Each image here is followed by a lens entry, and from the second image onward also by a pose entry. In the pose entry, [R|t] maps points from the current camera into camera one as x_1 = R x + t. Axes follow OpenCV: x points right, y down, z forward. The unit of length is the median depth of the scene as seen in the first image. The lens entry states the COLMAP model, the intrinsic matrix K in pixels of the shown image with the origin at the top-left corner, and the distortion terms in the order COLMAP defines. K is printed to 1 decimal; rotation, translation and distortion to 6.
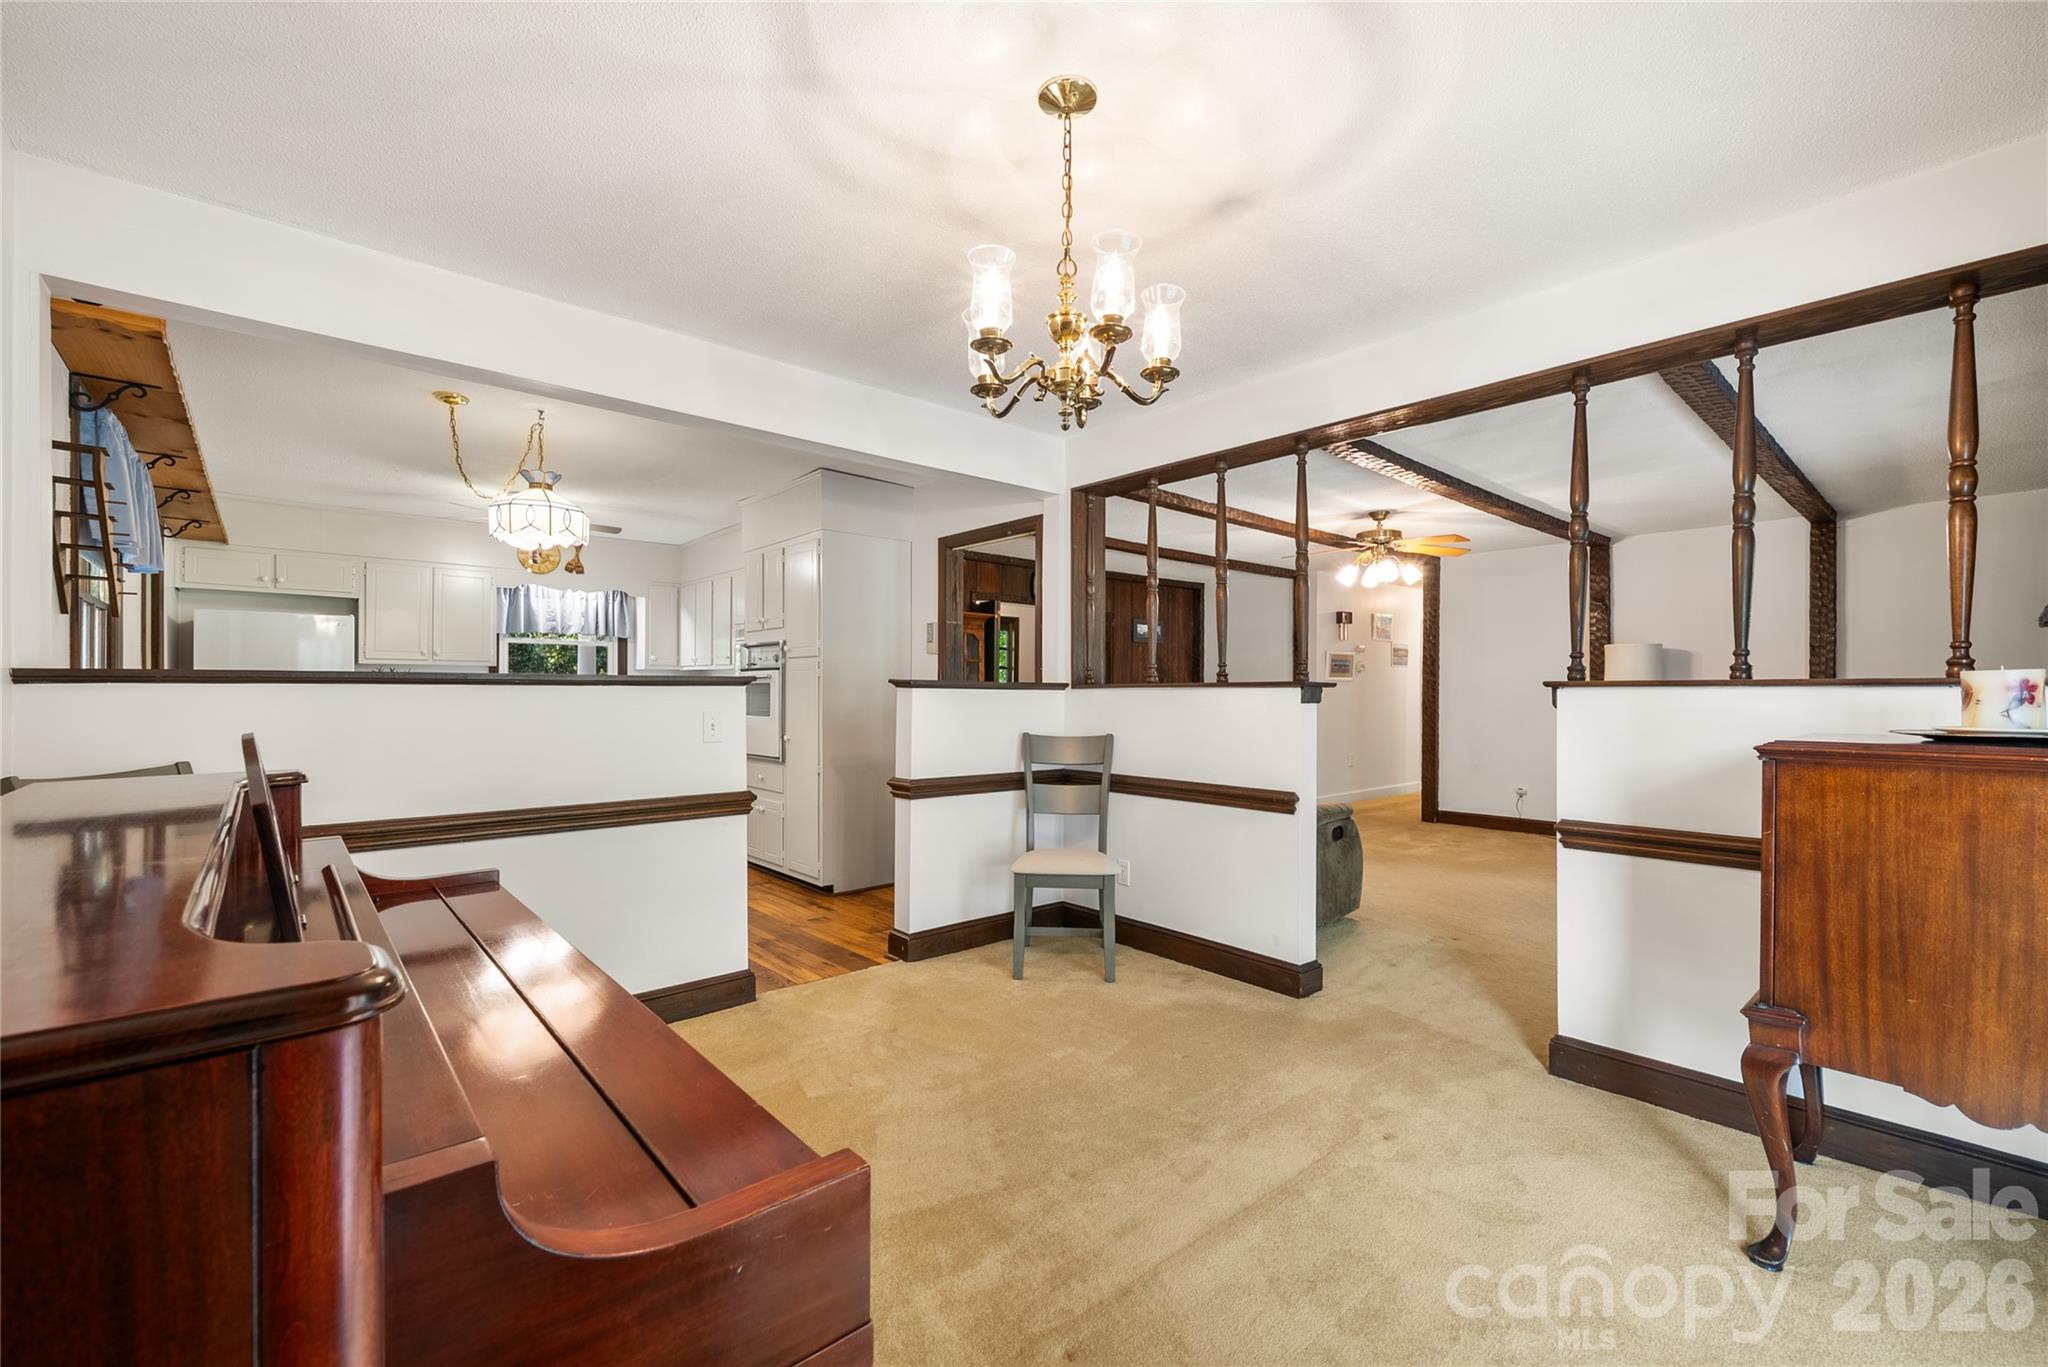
lens RADIAL K [[859.7, 0, 1031.2], [0, 859.7, 695.3], [0, 0, 1]] dist [-0.008208, 0.000667]
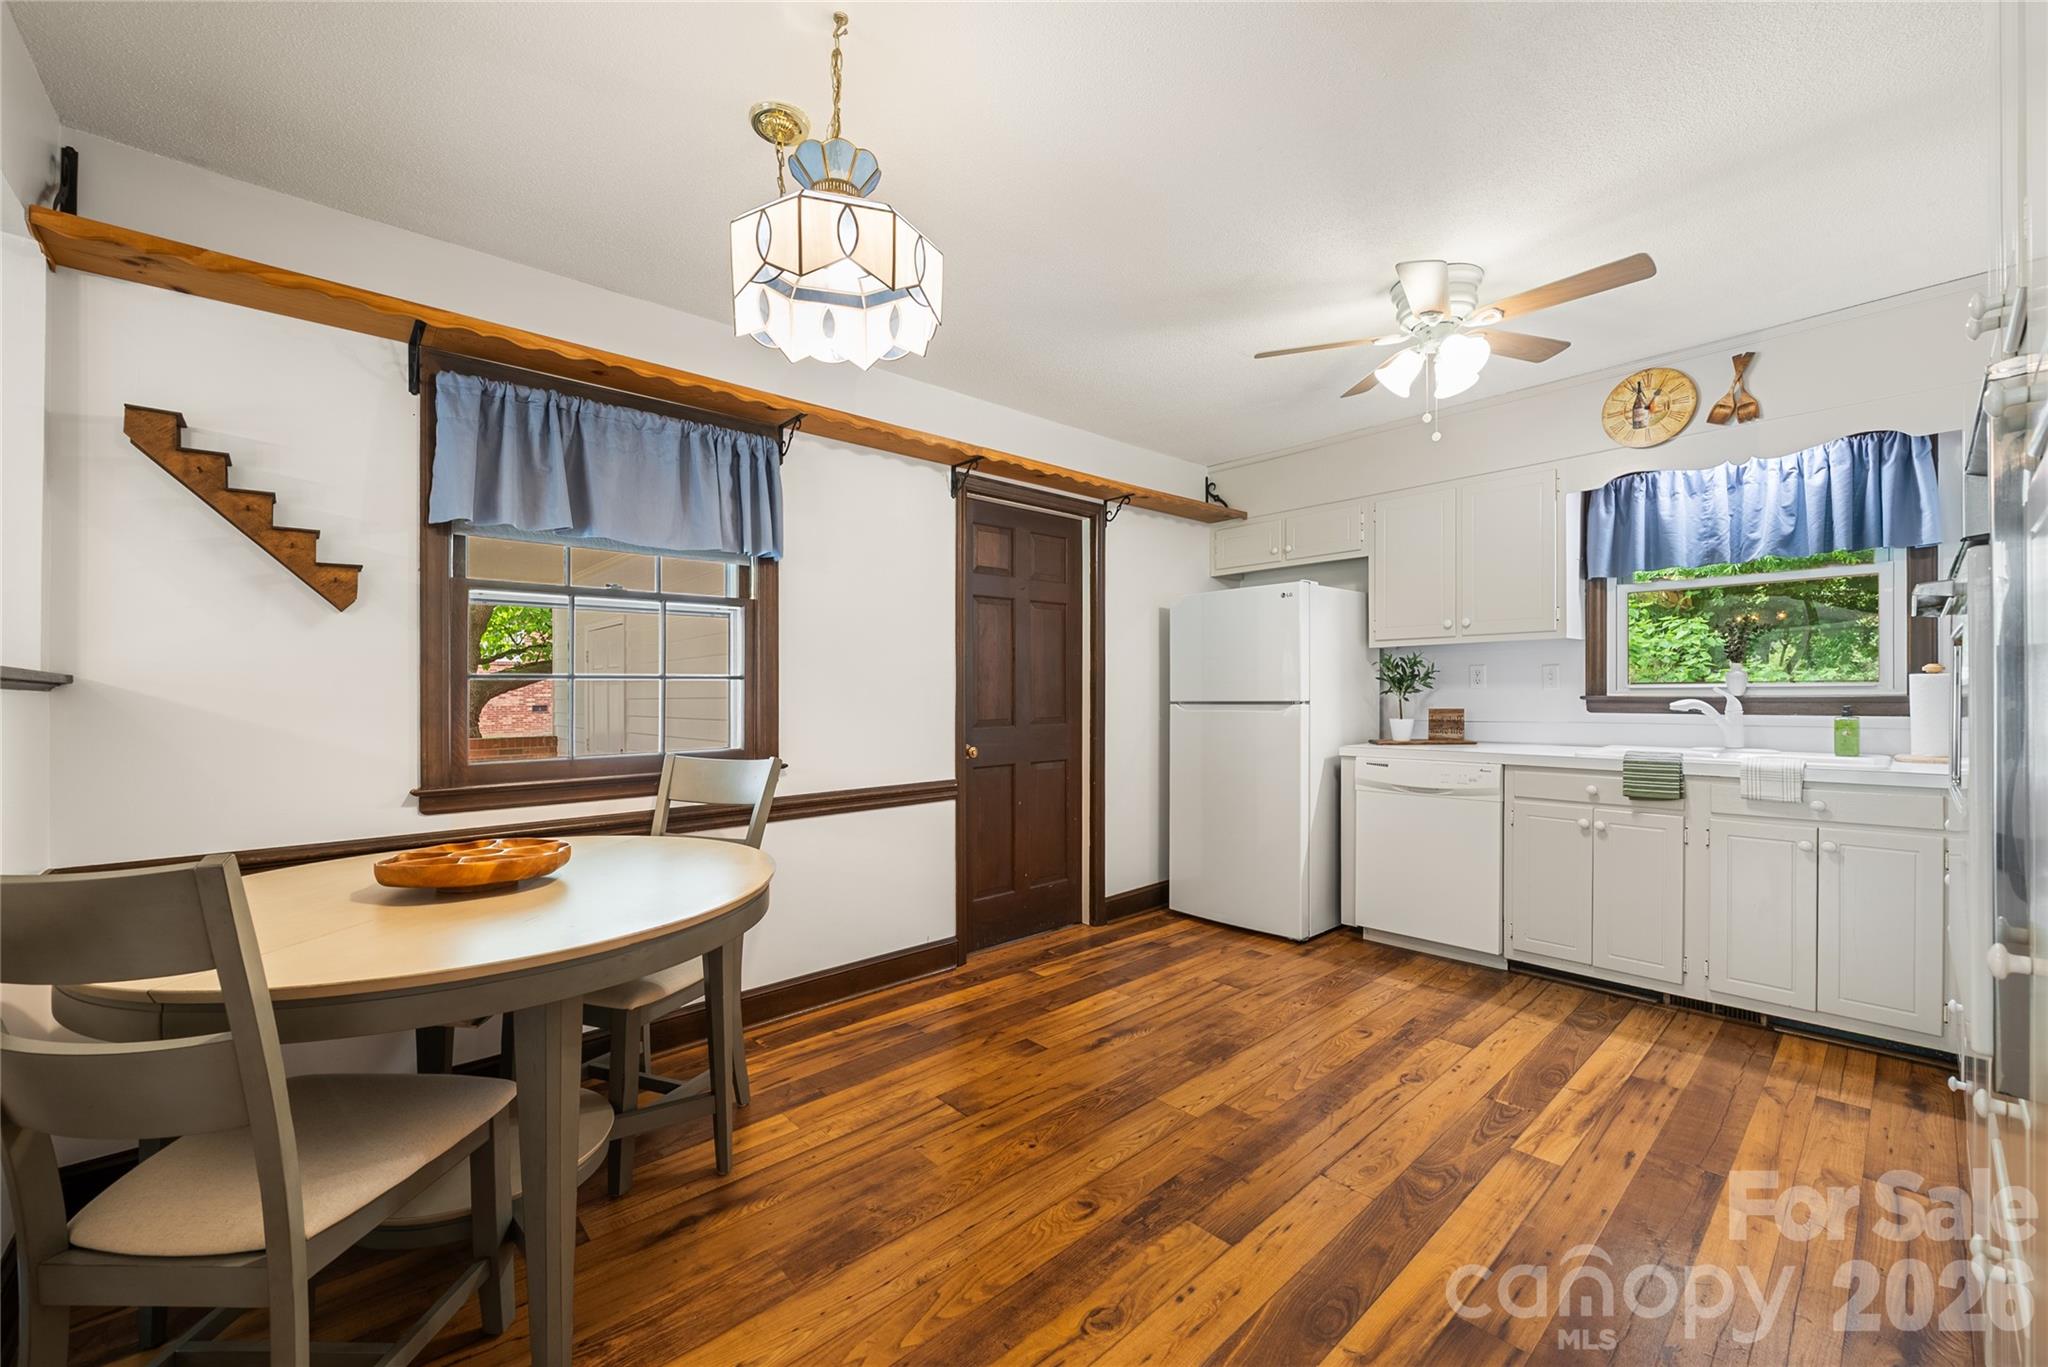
lens RADIAL K [[802.4, 0, 1006.4], [0, 802.4, 710.6], [0, 0, 1]] dist [-0.016450, 0.000702]
pose [[-0.015525, 0.016392, -0.999745, -0.103466], [0.010738, 0.999811, 0.016227, -0.000367], [0.999822, -0.010484, -0.015698, 0.613207]]
